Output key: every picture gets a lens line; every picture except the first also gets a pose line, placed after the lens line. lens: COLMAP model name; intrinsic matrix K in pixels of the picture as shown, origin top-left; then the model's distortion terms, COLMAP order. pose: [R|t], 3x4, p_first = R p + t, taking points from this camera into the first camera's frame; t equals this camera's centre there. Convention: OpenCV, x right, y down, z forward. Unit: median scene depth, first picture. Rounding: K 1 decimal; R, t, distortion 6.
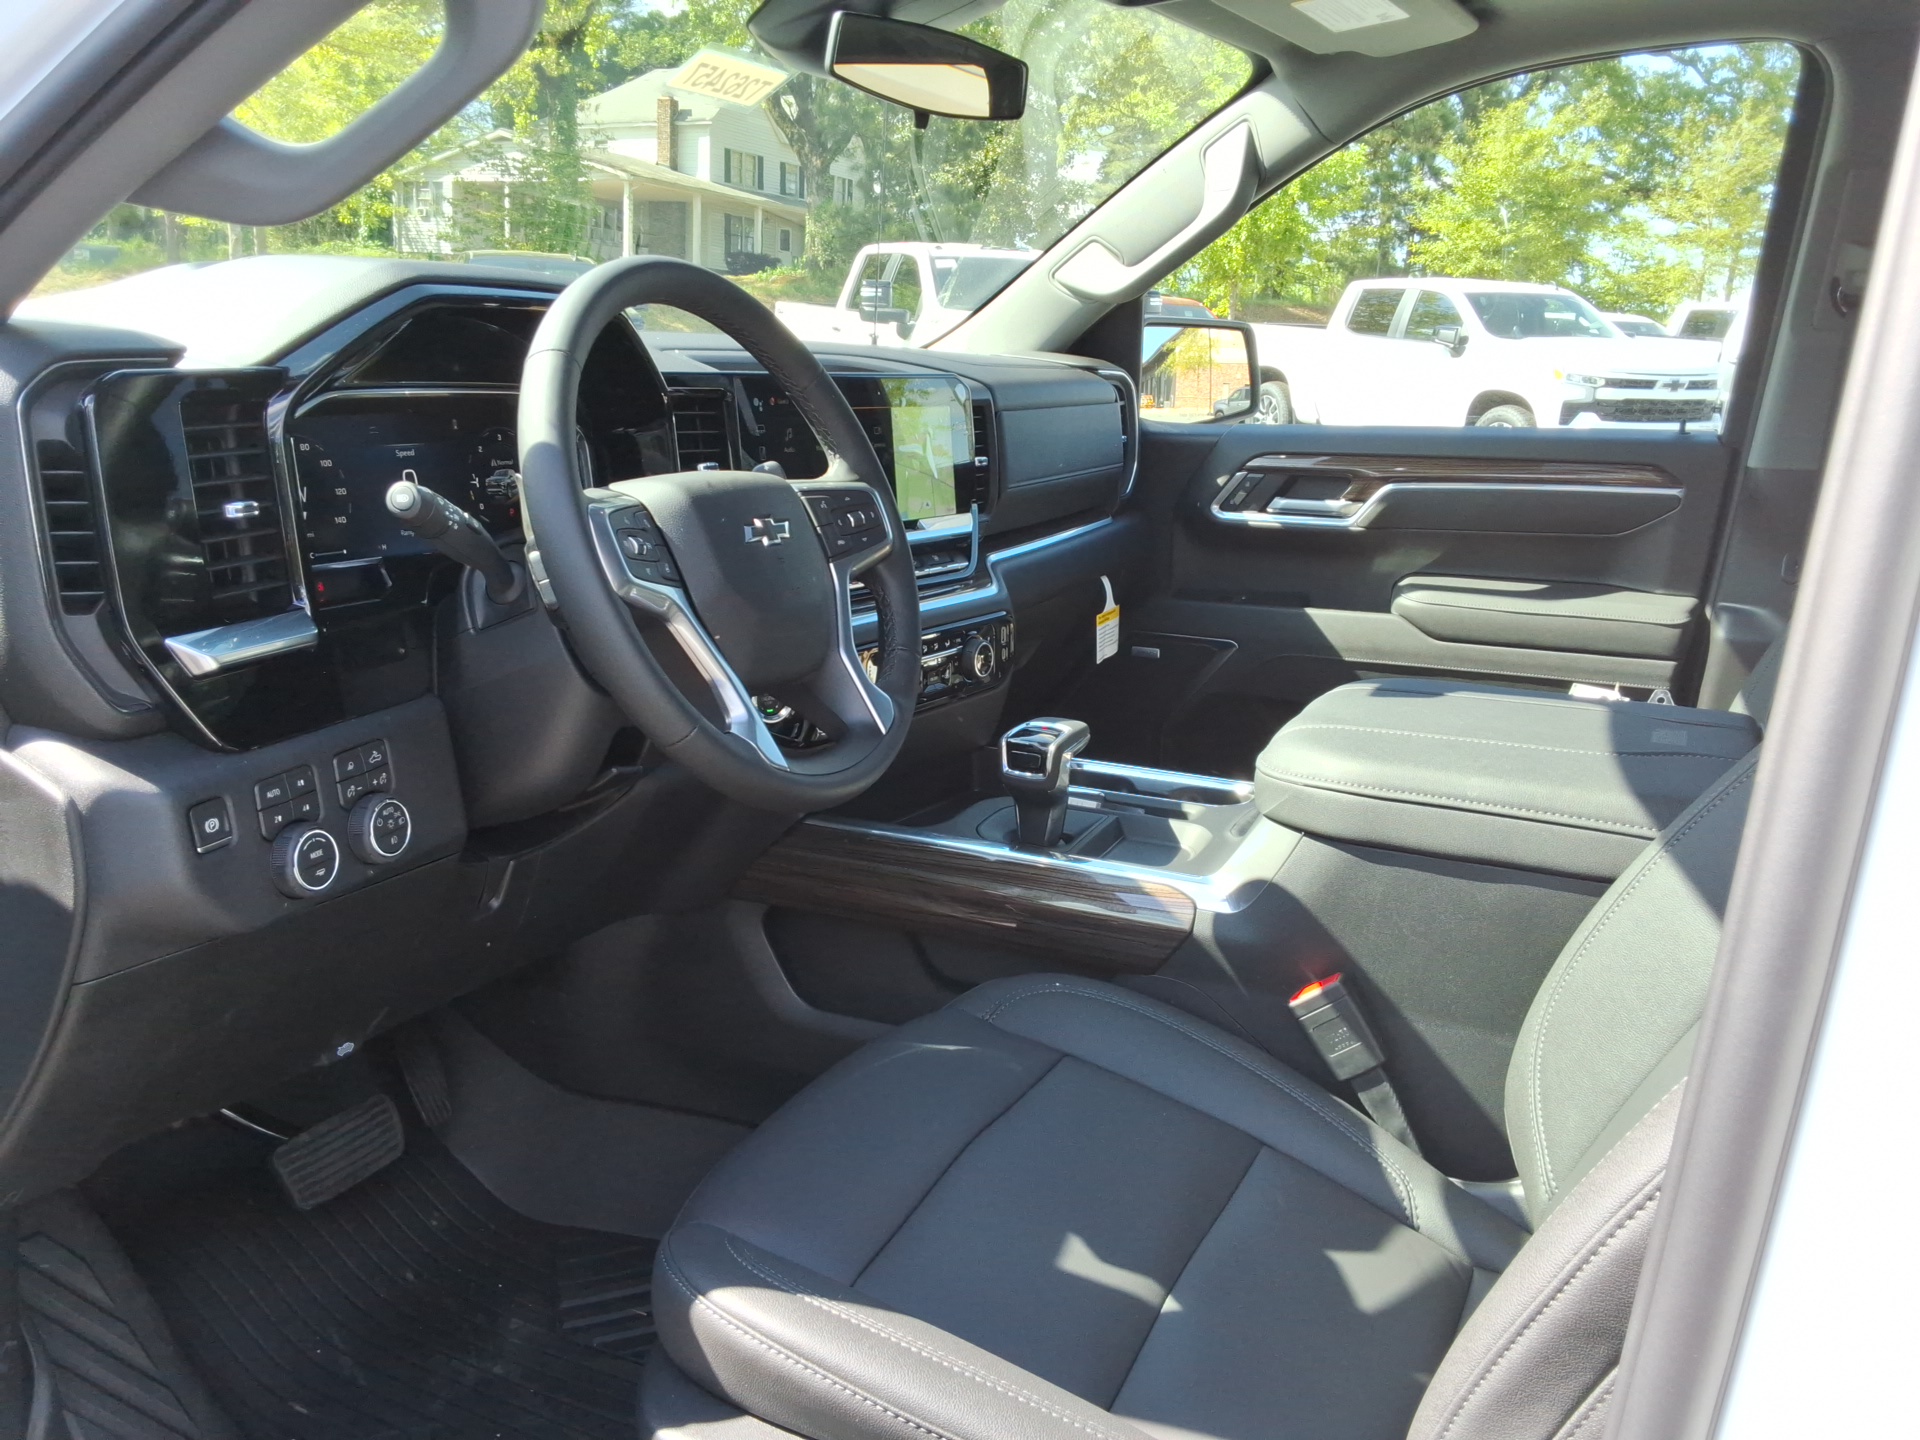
lens RADIAL K [[1541.1, 0, 966.9], [0, 1541.1, 711.4], [0, 0, 1]] dist [0.092483, -0.137018]
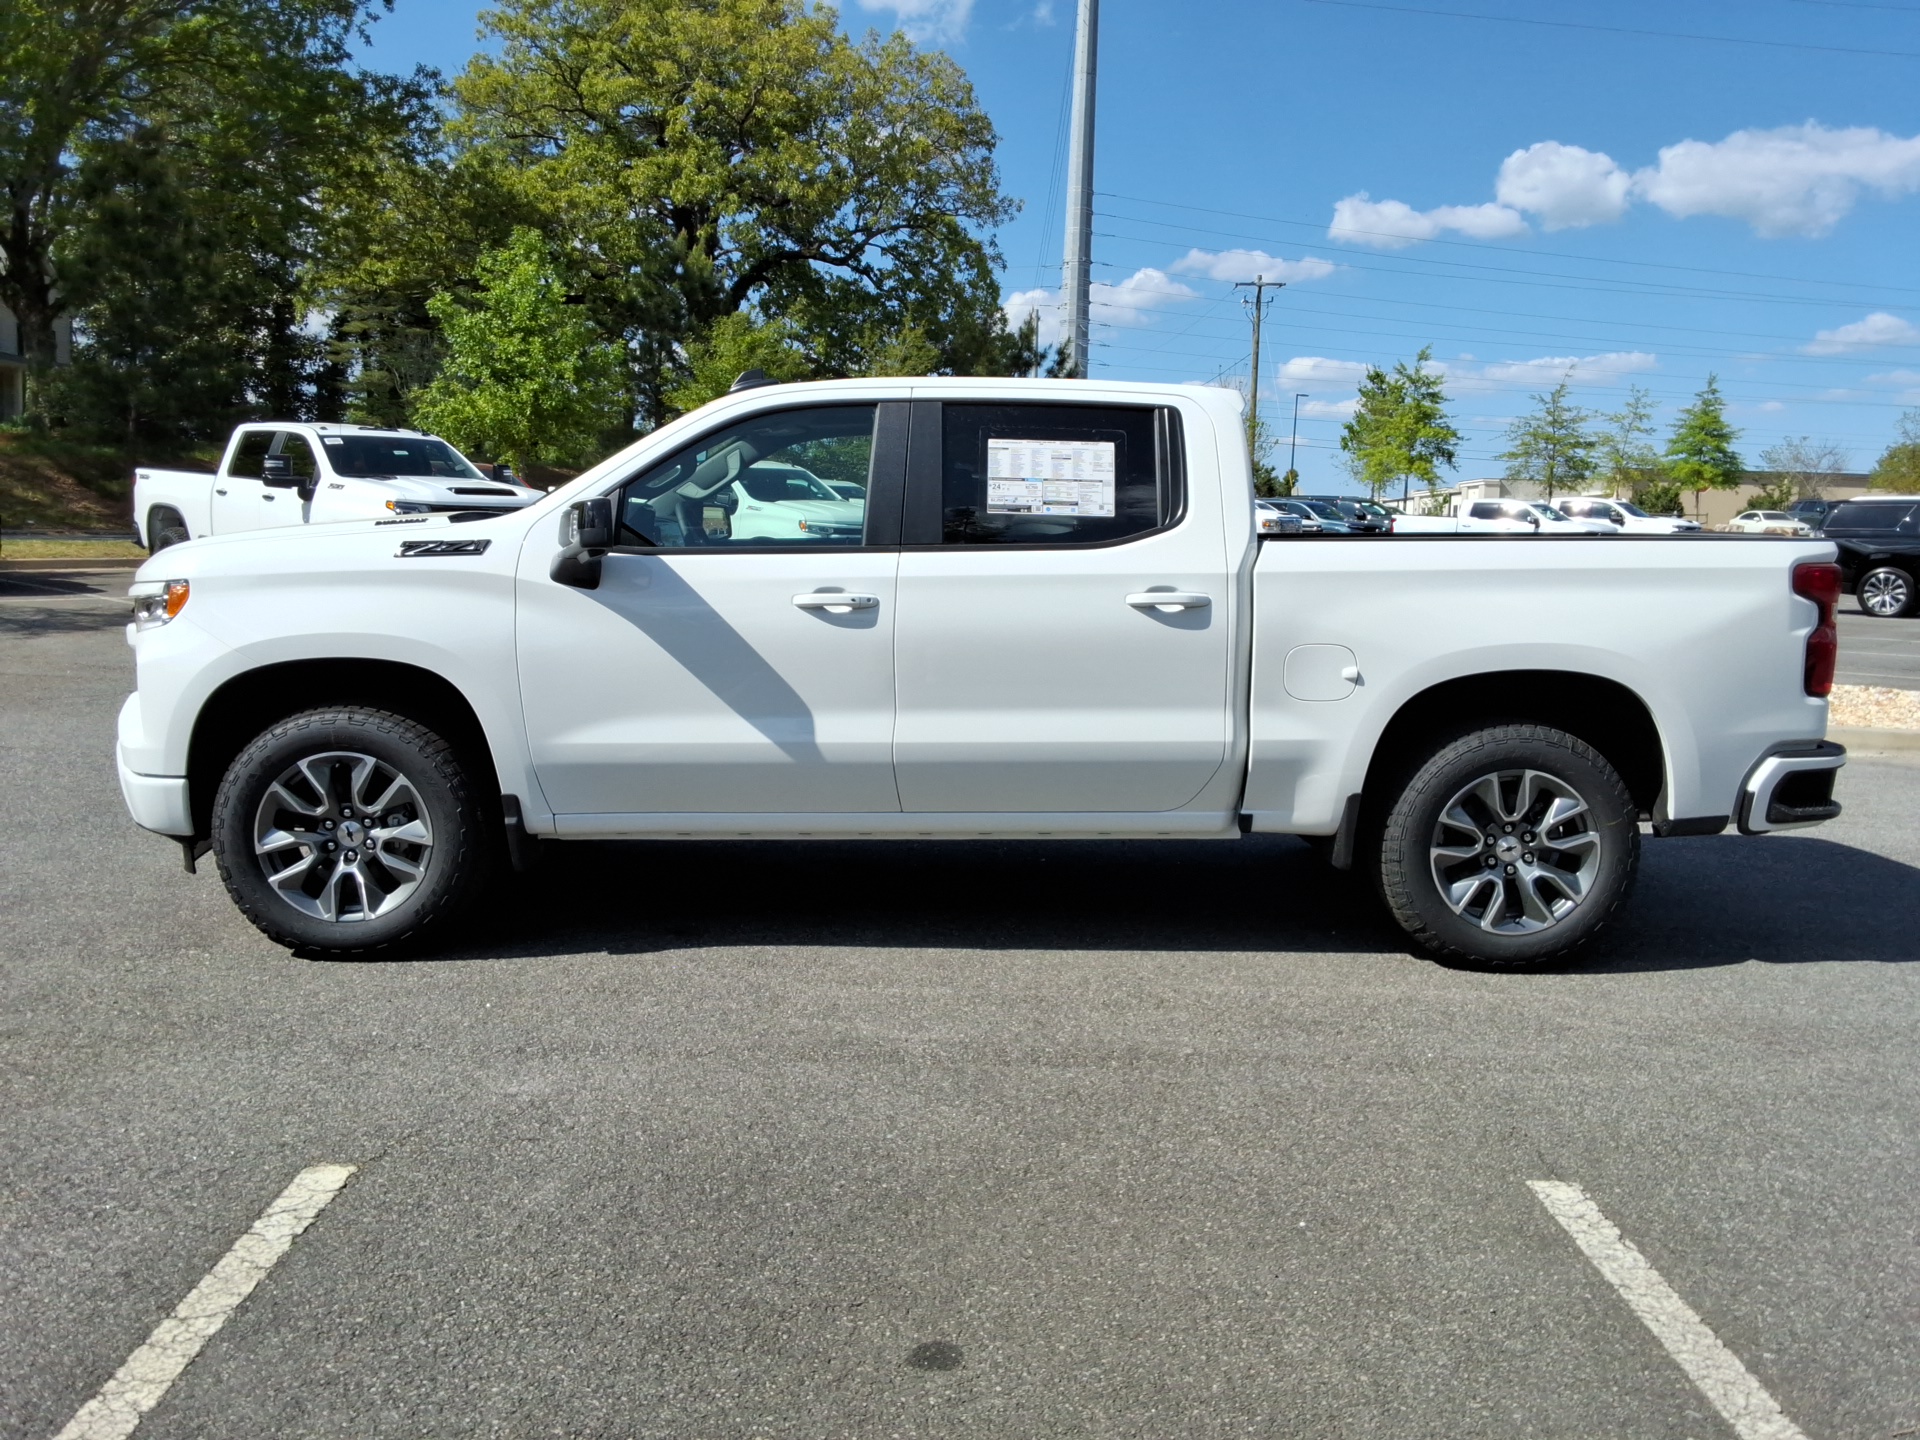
lens RADIAL K [[1541.1, 0, 973.1], [0, 1541.1, 699.0], [0, 0, 1]] dist [0.092483, -0.137018]
pose [[0.889911, -0.067151, 0.451164, -0.063724], [0.113196, 0.990675, -0.075827, 0.033909], [-0.441865, 0.118549, 0.889214, -0.153572]]
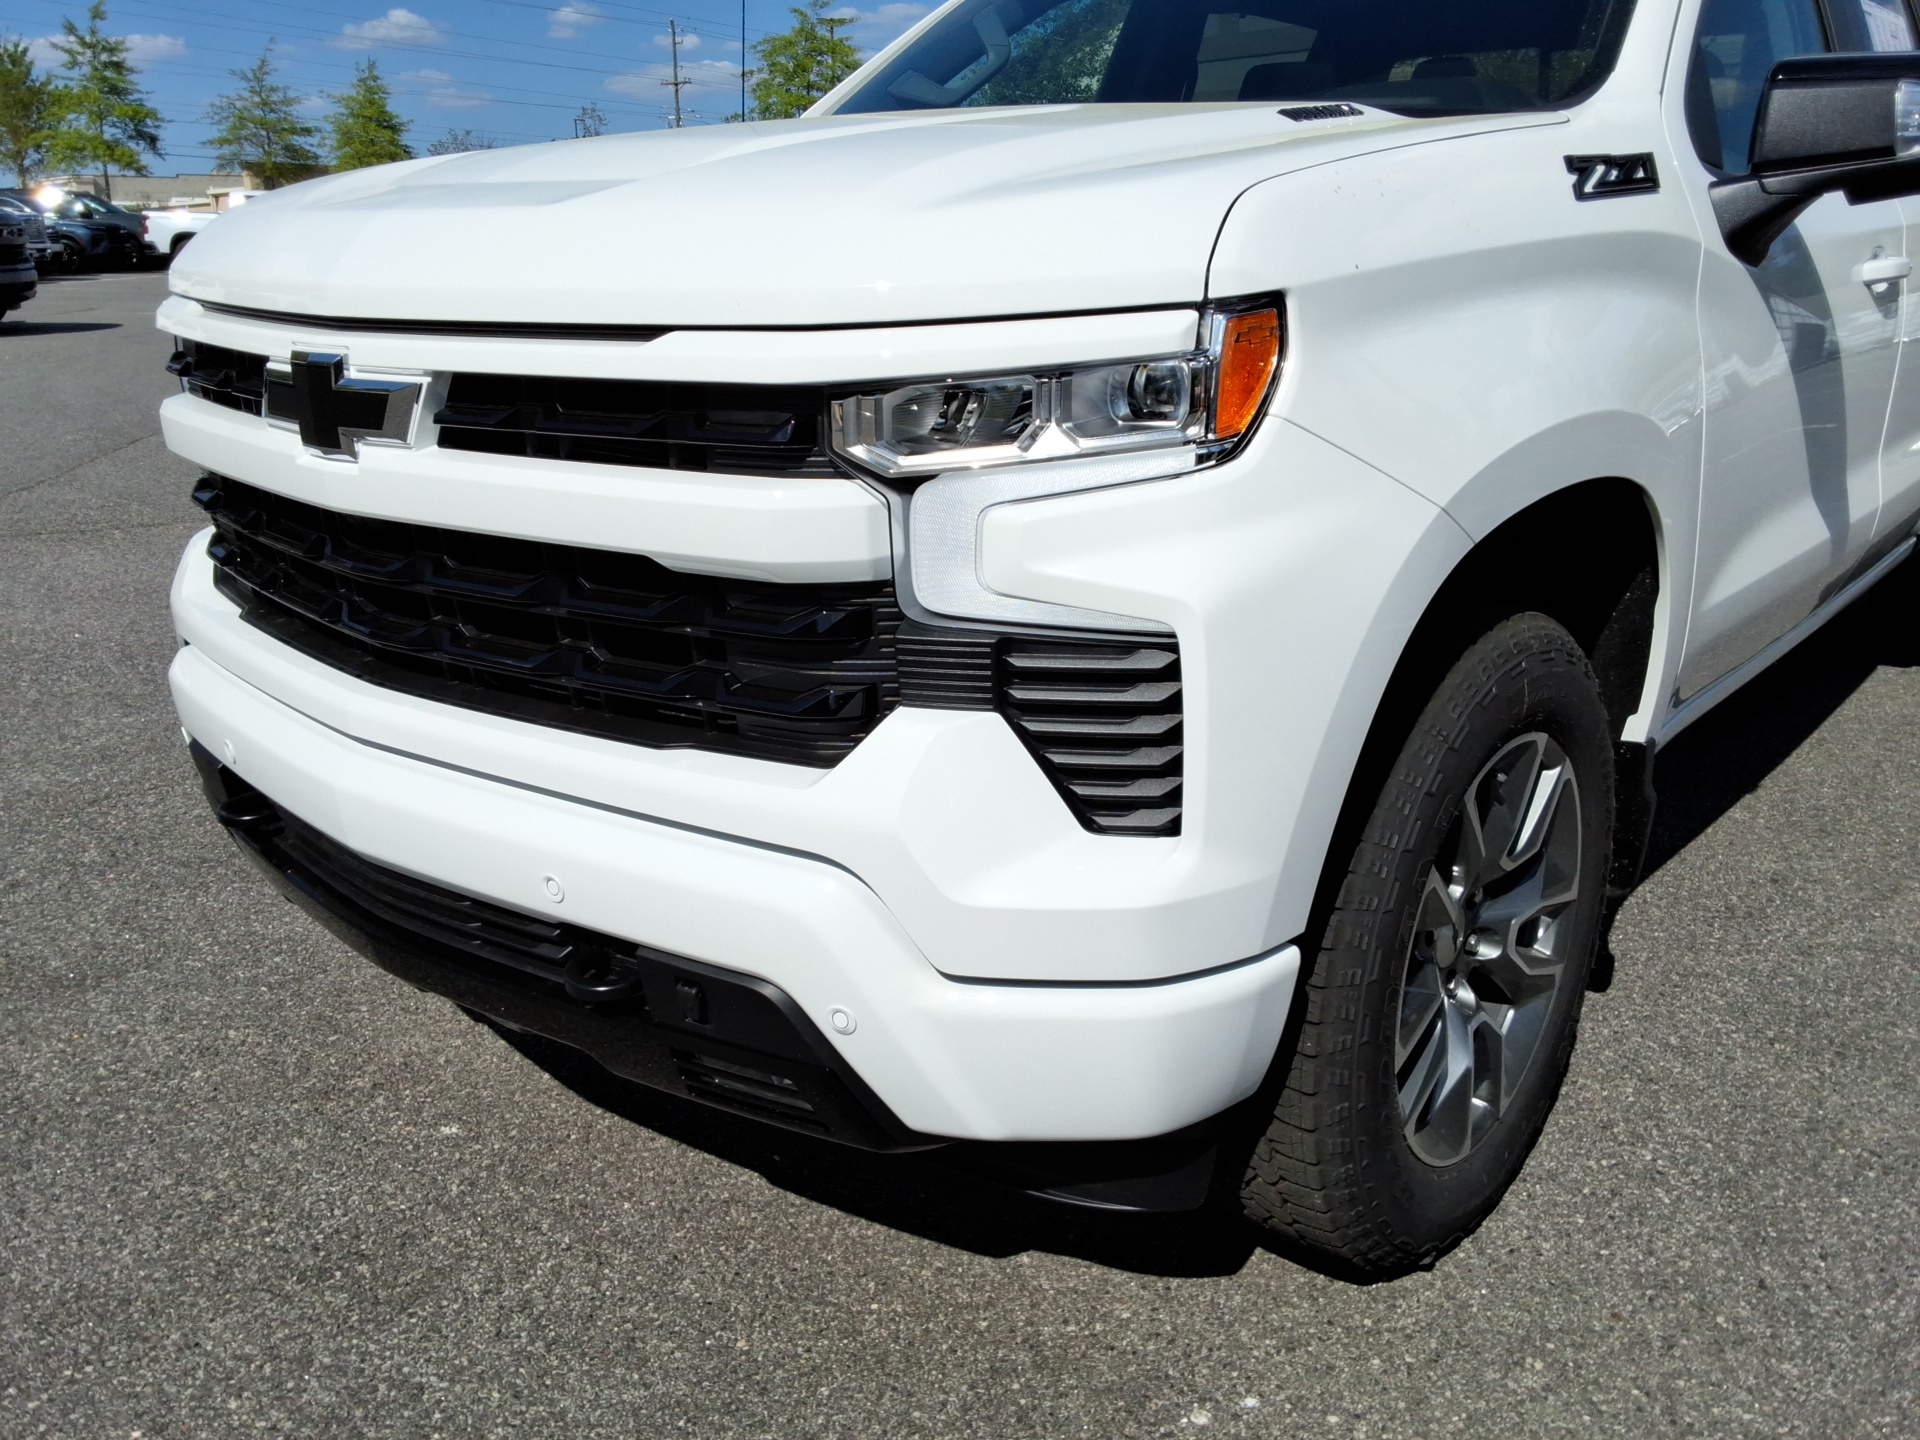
lens RADIAL K [[1541.1, 0, 952.2], [0, 1541.1, 717.3], [0, 0, 1]] dist [0.092483, -0.137018]
pose [[0.264300, -0.315771, 0.911282, -0.116770], [0.231443, 0.938037, 0.257917, -0.006603], [-0.936258, 0.142743, 0.321006, 0.043371]]
